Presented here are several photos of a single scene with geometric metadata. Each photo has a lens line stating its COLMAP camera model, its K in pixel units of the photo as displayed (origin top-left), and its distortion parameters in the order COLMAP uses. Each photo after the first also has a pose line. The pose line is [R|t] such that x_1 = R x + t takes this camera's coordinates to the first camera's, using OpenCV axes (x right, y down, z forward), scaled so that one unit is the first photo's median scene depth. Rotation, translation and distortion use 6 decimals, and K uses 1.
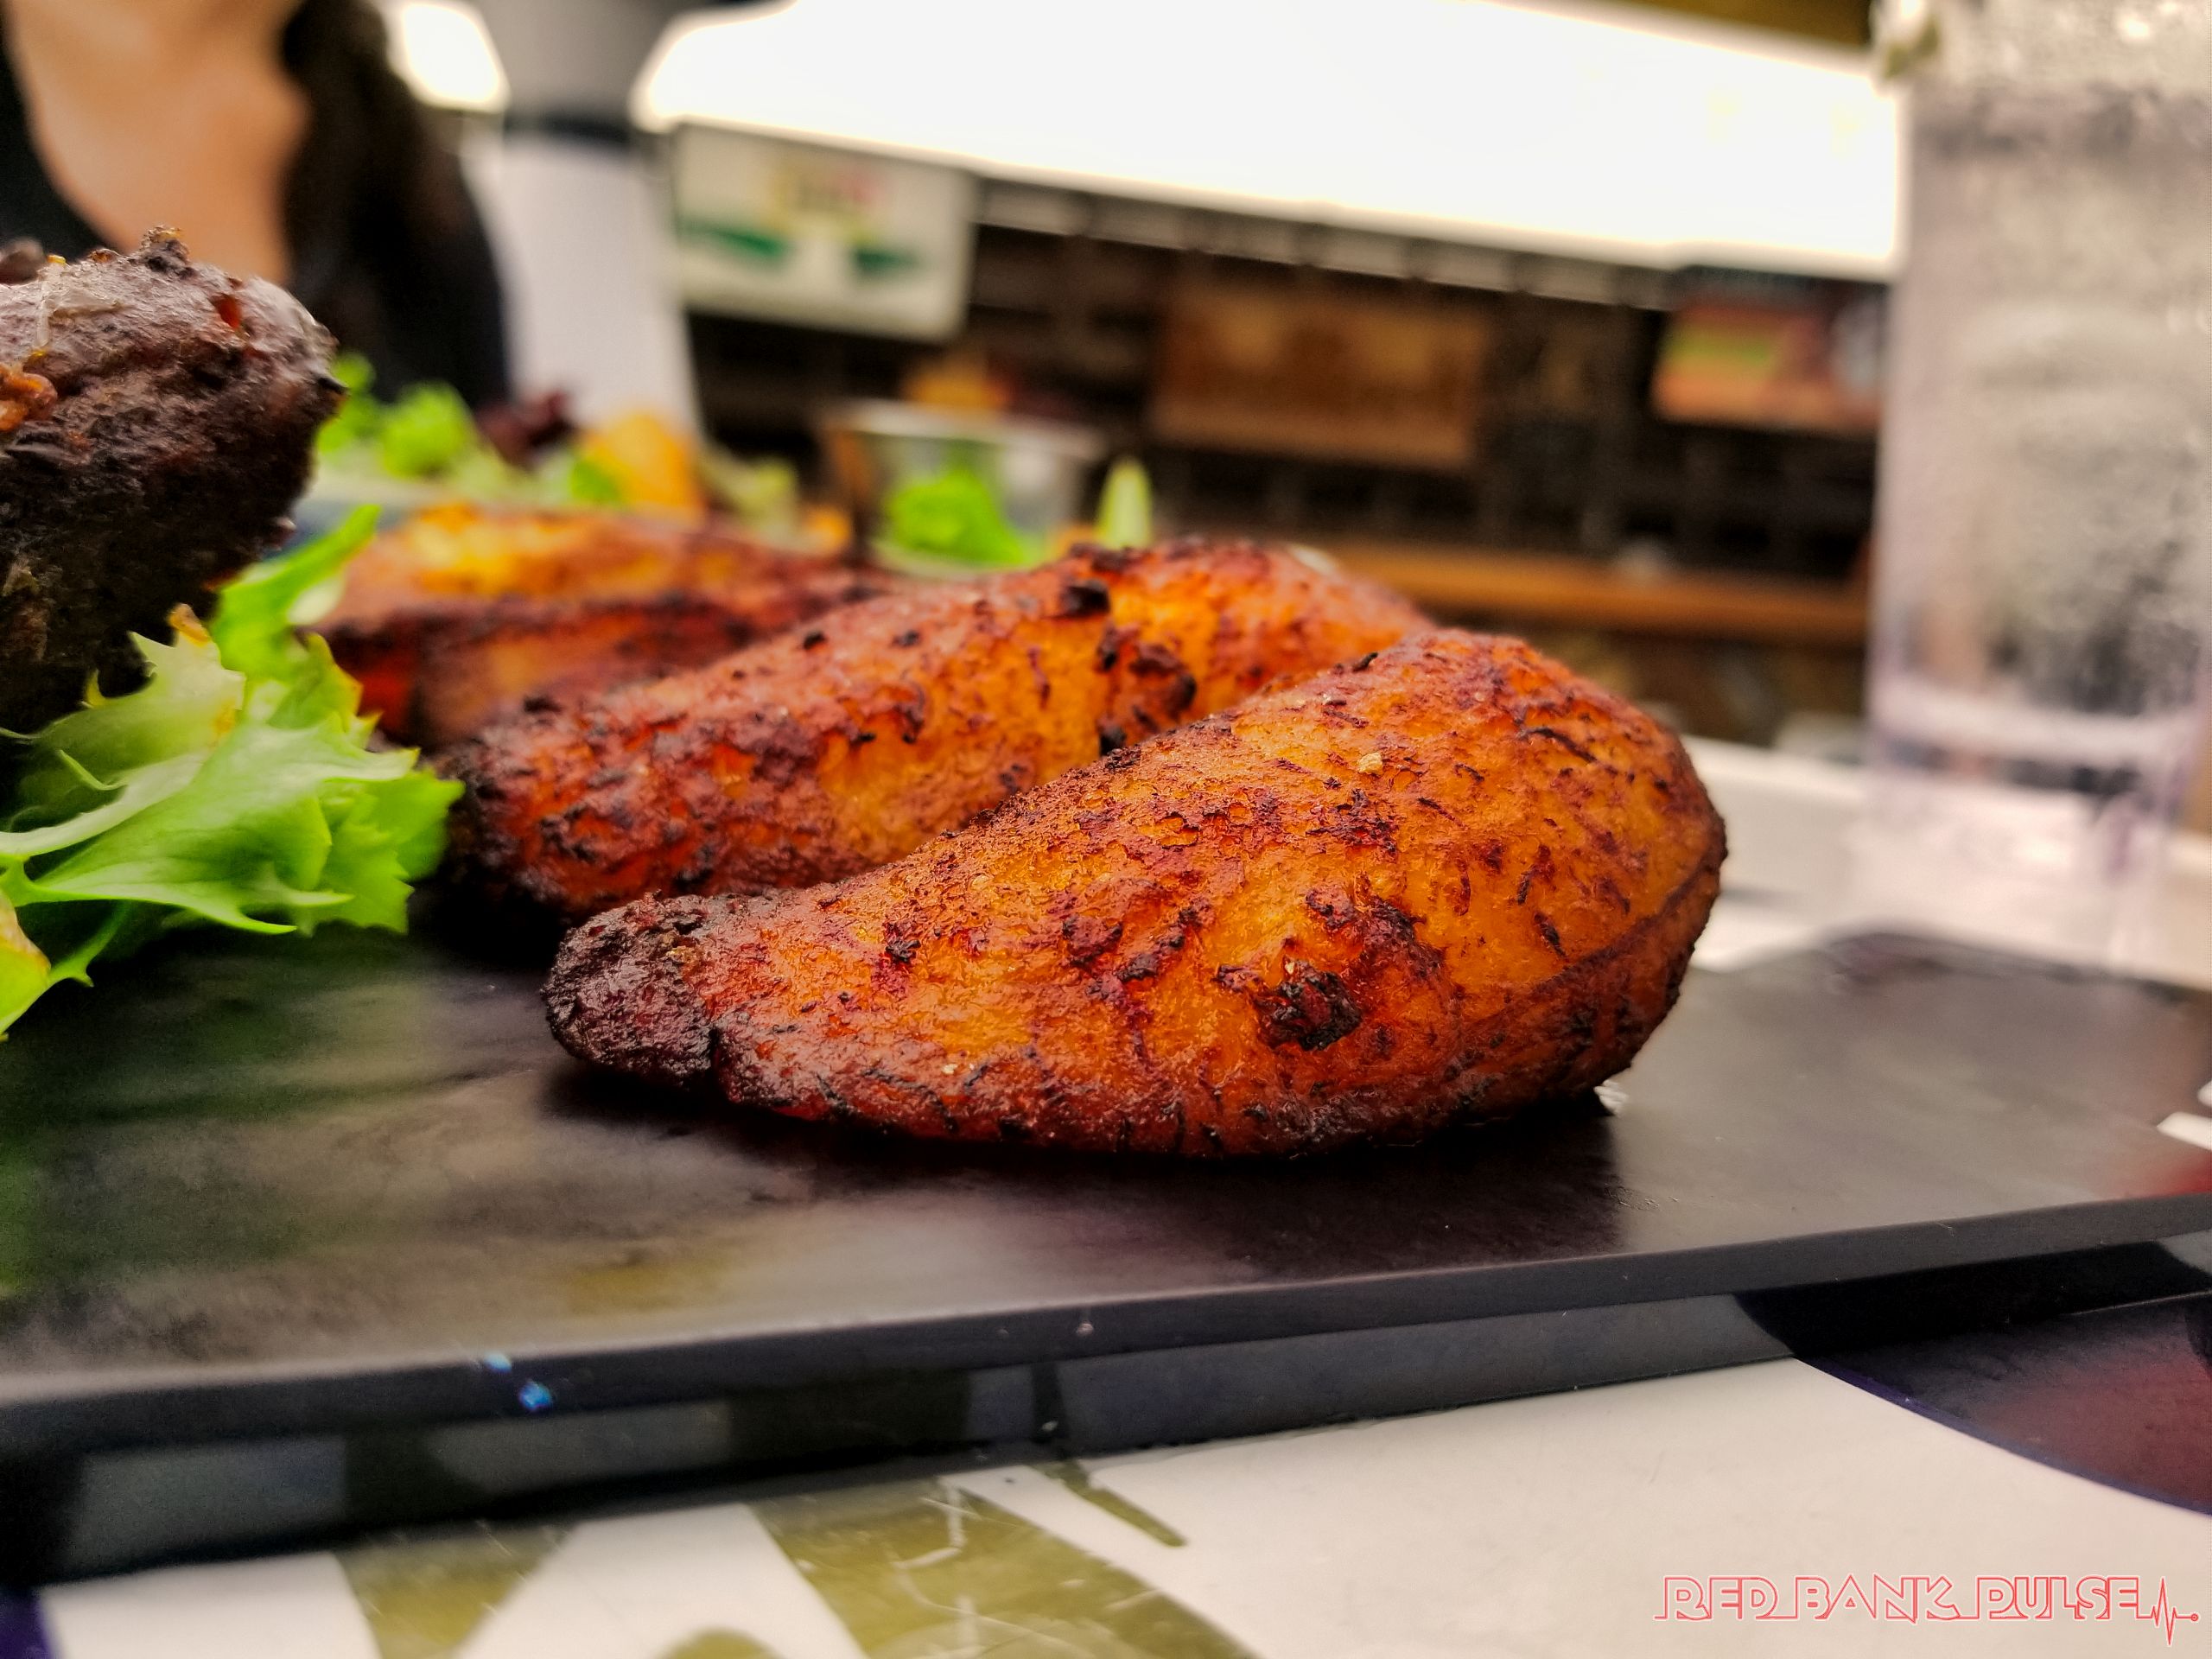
lens RADIAL K [[1799.7, 0, 1066.1], [0, 1799.7, 761.0], [0, 0, 1]] dist [0.080084, -0.226235]
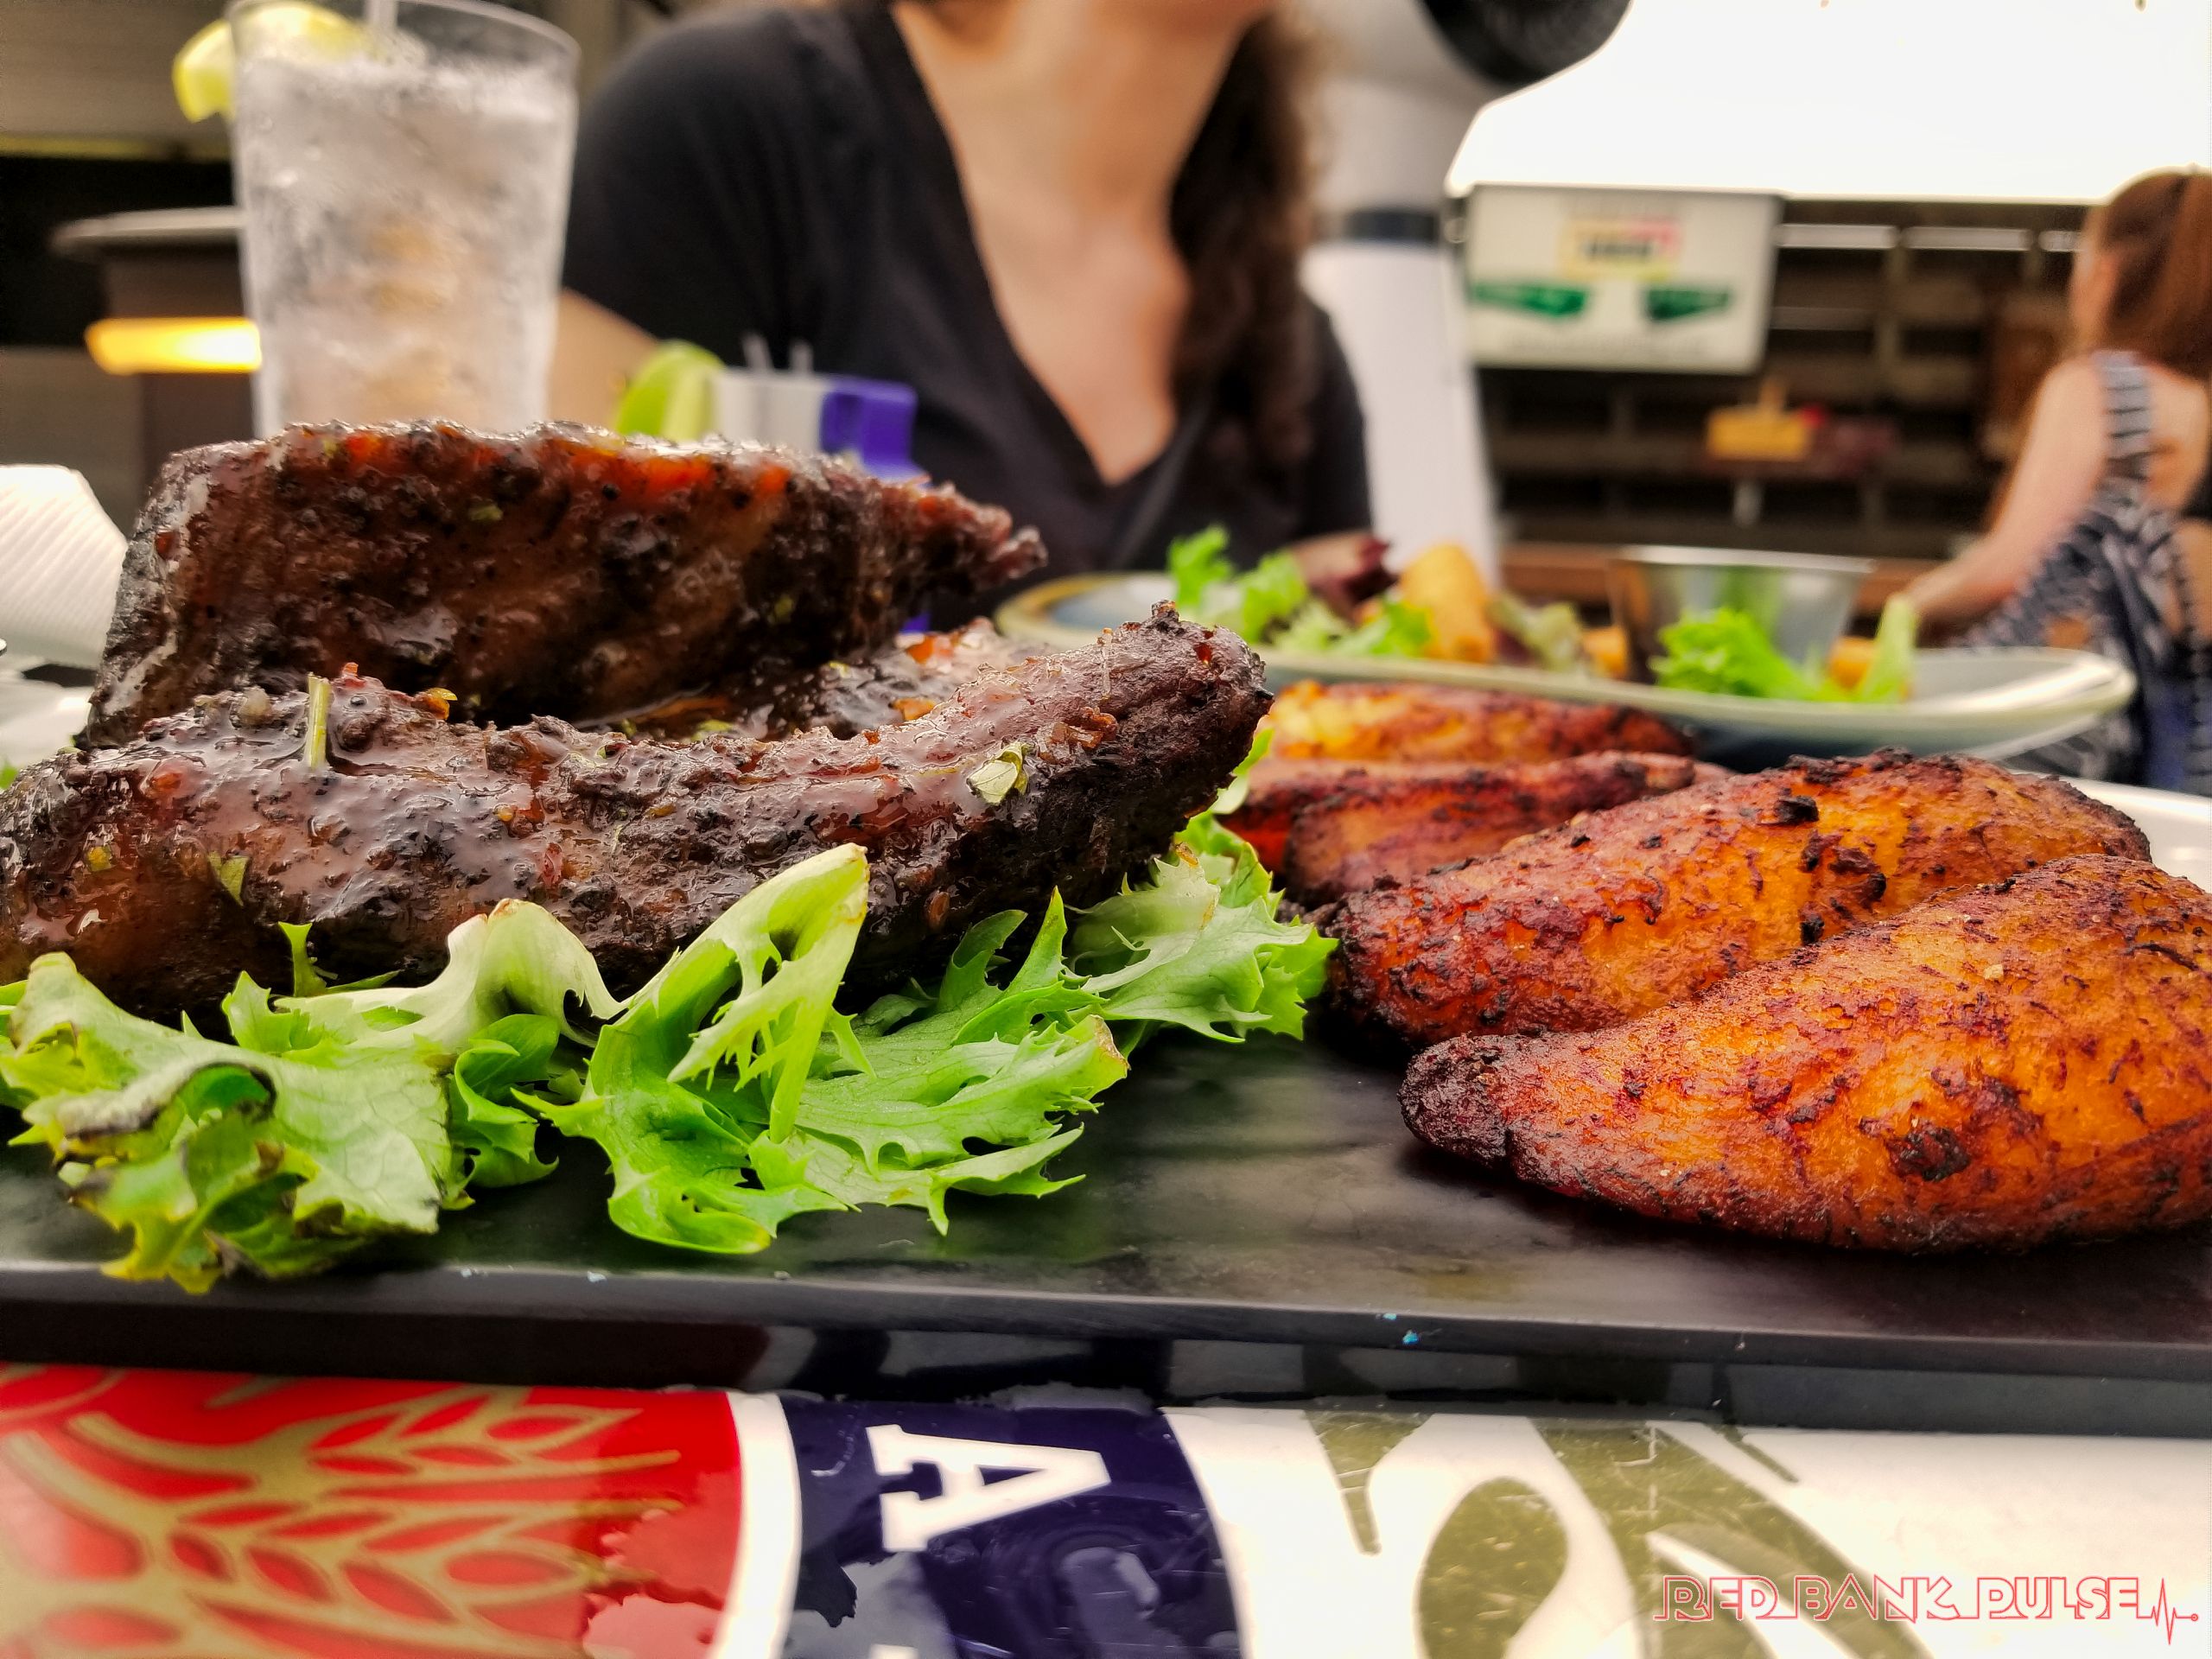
lens RADIAL K [[1799.7, 0, 1066.1], [0, 1799.7, 761.0], [0, 0, 1]] dist [0.080084, -0.226235]
pose [[0.909124, 0.000273, -0.416525, 0.102459], [-0.007859, 0.999833, -0.016498, -0.133591], [0.416450, 0.018272, 0.908975, -0.550175]]
